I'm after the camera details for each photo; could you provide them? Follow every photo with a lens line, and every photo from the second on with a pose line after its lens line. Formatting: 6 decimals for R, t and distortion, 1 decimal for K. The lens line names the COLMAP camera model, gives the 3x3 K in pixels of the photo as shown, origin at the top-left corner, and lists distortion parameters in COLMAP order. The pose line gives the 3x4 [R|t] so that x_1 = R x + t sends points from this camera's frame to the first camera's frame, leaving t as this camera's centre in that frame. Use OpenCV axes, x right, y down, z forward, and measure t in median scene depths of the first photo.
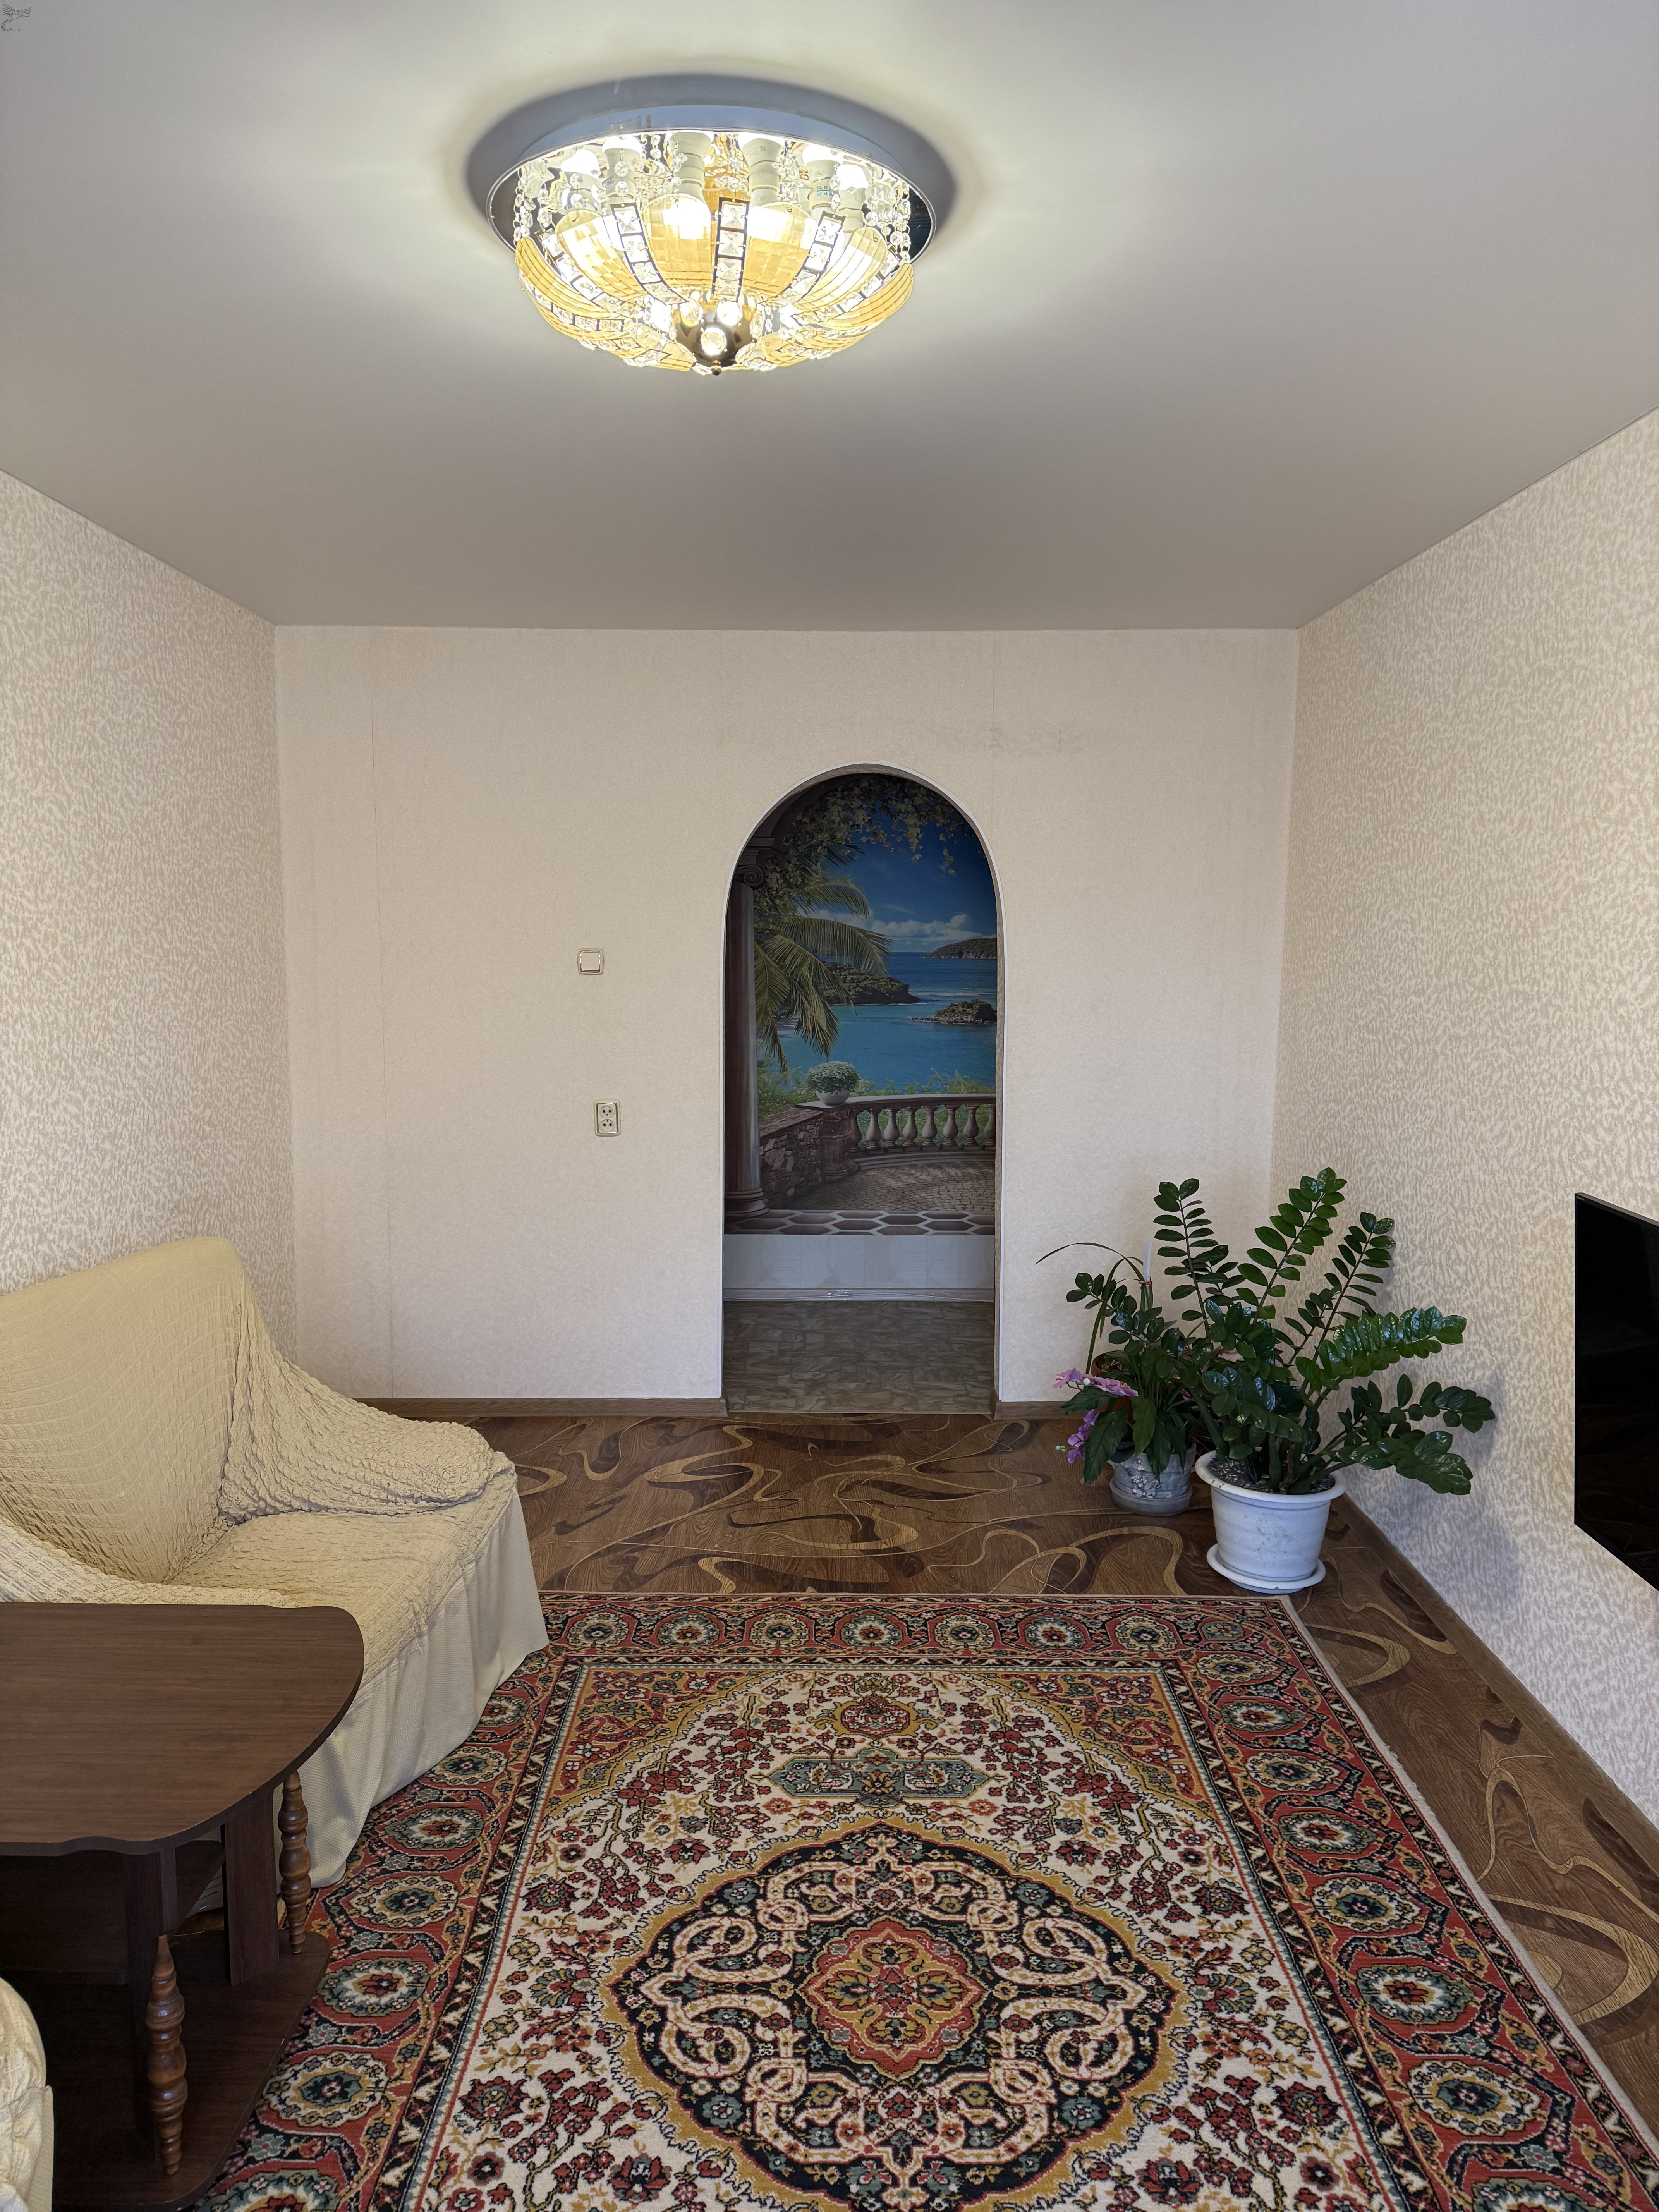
lens RADIAL K [[1559.6, 0, 831.3], [0, 1559.6, 1146.7], [0, 0, 1]] dist [0.027988, -0.028015]
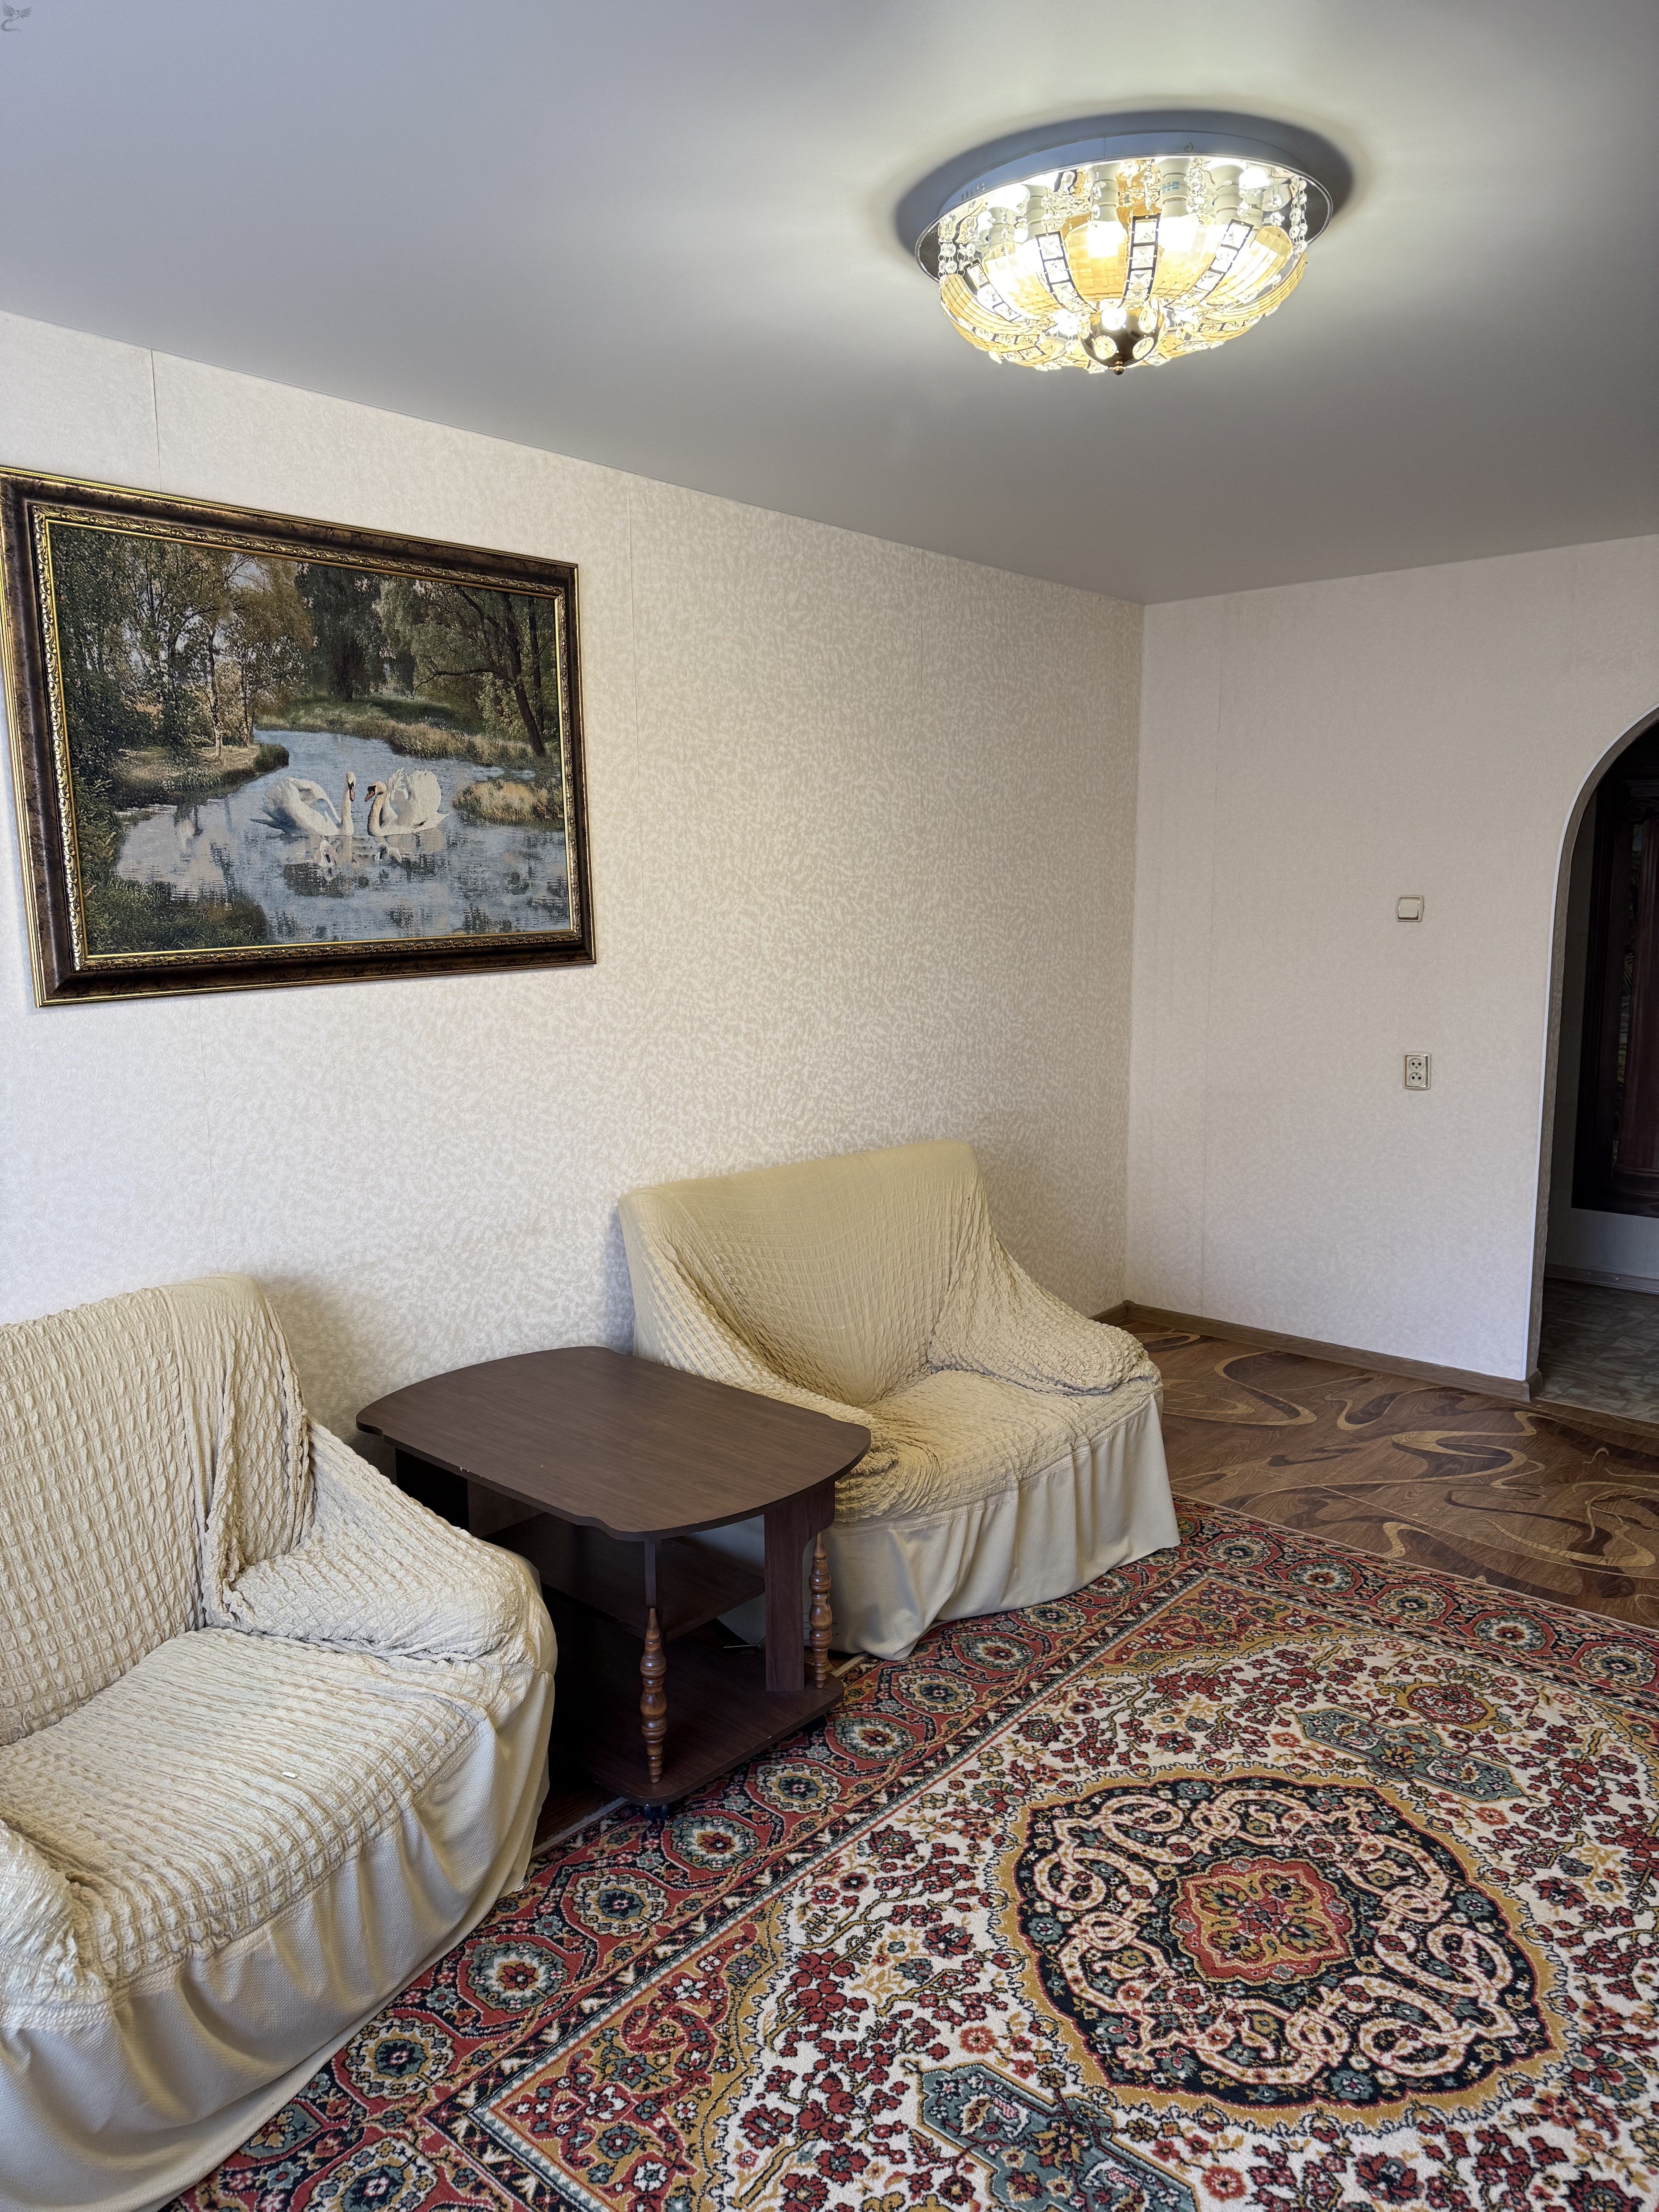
lens RADIAL K [[1559.6, 0, 835.3], [0, 1559.6, 1101.6], [0, 0, 1]] dist [0.027988, -0.028015]
pose [[0.758666, 0.080828, -0.646447, 0.414136], [-0.077543, 0.996423, 0.033583, -0.008126], [0.646849, 0.024649, 0.762220, 0.017352]]
